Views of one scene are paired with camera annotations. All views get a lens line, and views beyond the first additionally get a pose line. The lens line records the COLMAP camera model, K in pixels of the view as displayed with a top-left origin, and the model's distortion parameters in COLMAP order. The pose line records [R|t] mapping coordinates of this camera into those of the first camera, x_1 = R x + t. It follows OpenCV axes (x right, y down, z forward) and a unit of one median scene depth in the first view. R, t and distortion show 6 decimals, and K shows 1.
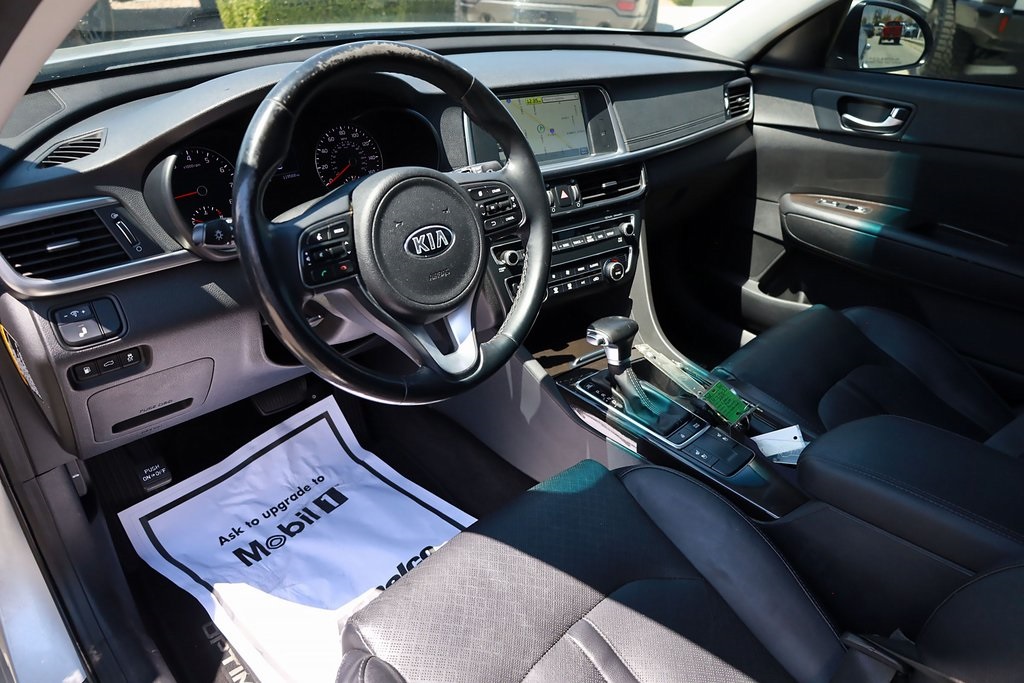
lens RADIAL K [[697.5, 0, 512.0], [0, 697.5, 341.5], [0, 0, 1]] dist [-0.009034, -0.000782]
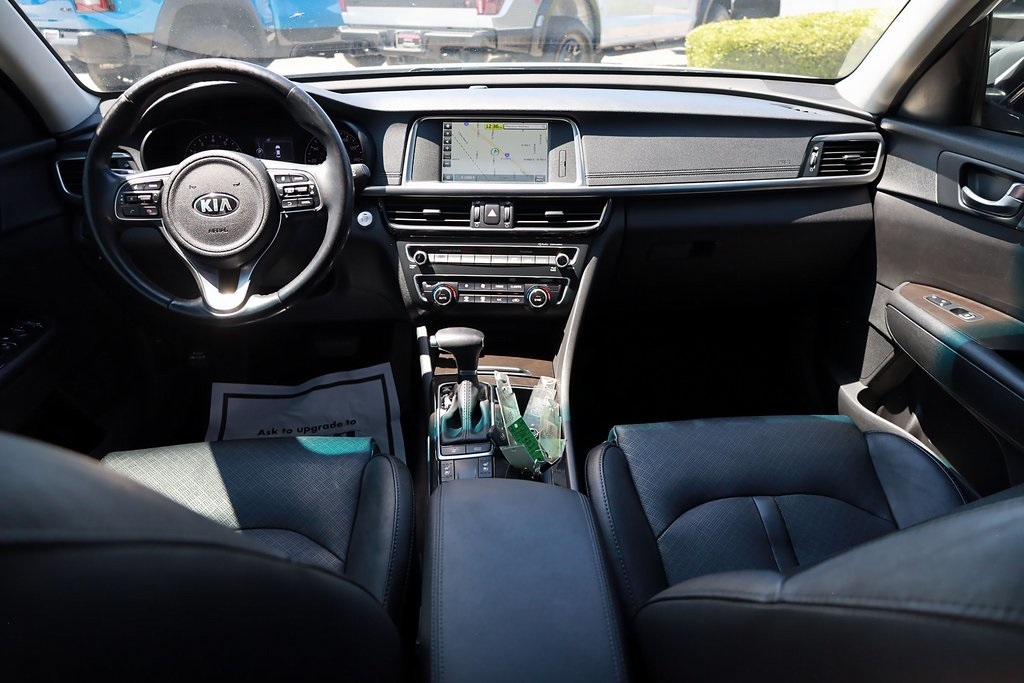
lens RADIAL K [[696.3, 0, 512.0], [0, 696.3, 341.5], [0, 0, 1]] dist [-0.009731, -0.007290]
pose [[0.770755, 0.244930, -0.588172, 0.727211], [-0.287319, 0.957577, 0.022249, -0.052514], [0.568669, 0.151844, 0.808430, 0.177773]]
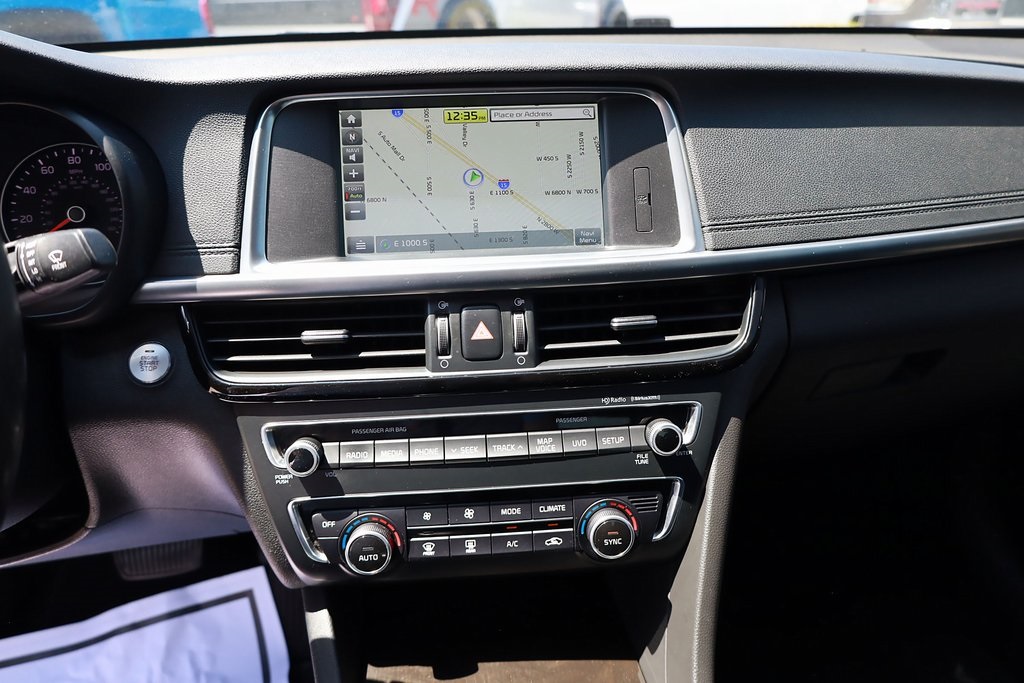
lens RADIAL K [[696.8, 0, 512.0], [0, 696.8, 341.5], [0, 0, 1]] dist [-0.005649, -0.002374]
pose [[0.854356, 0.159993, -0.494447, 0.281228], [-0.213919, 0.975356, -0.054027, -0.175753], [0.473618, 0.151930, 0.867527, 0.610347]]
